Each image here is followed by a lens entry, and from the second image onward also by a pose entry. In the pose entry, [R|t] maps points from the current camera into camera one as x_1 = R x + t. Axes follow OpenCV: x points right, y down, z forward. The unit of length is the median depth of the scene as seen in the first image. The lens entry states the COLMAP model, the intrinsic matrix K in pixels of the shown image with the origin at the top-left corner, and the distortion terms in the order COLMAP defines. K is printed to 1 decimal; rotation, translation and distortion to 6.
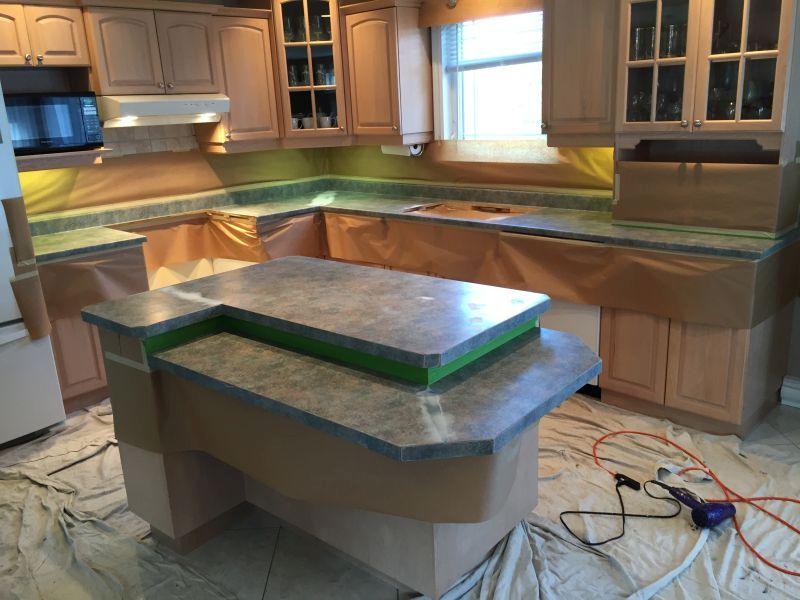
lens RADIAL K [[690.0, 0, 400.0], [0, 690.0, 300.0], [0, 0, 1]] dist [0.093943, -0.129898]
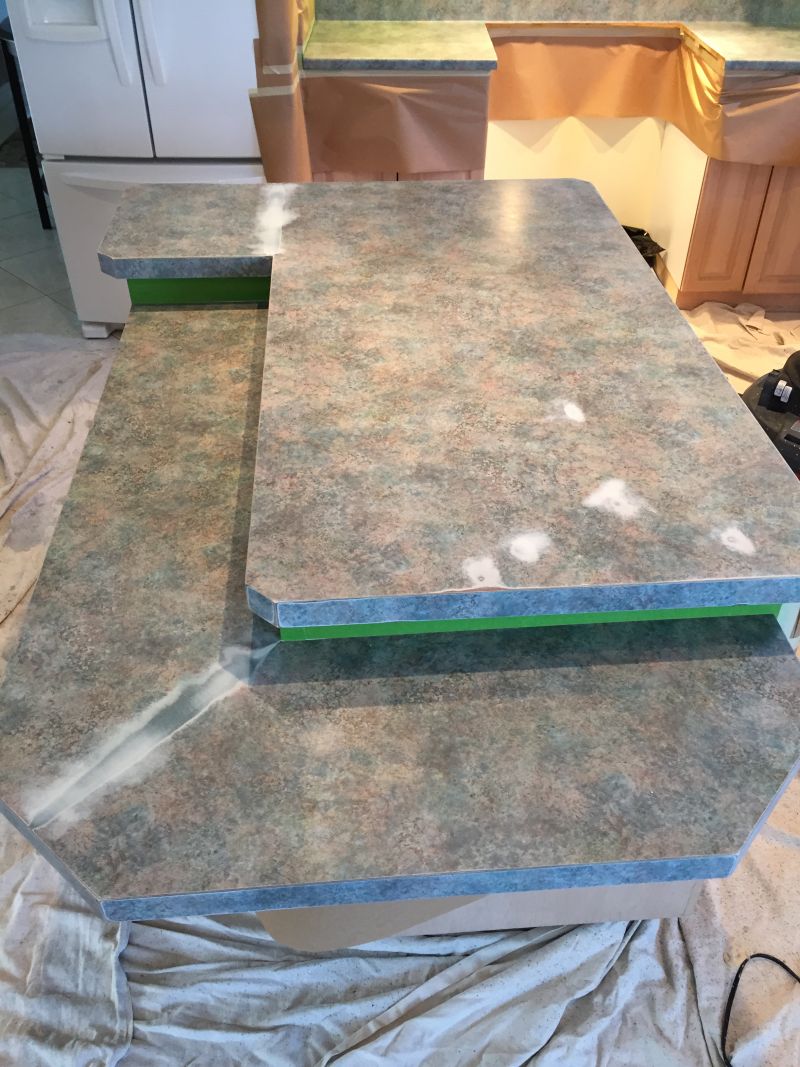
lens RADIAL K [[920.3, 0, 400.0], [0, 920.3, 533.5], [0, 0, 1]] dist [0.093943, -0.129898]
pose [[0.696520, 0.488149, -0.525900, 0.190710], [-0.236795, 0.848239, 0.473729, -0.116161], [0.677339, -0.205431, 0.706407, 0.353909]]
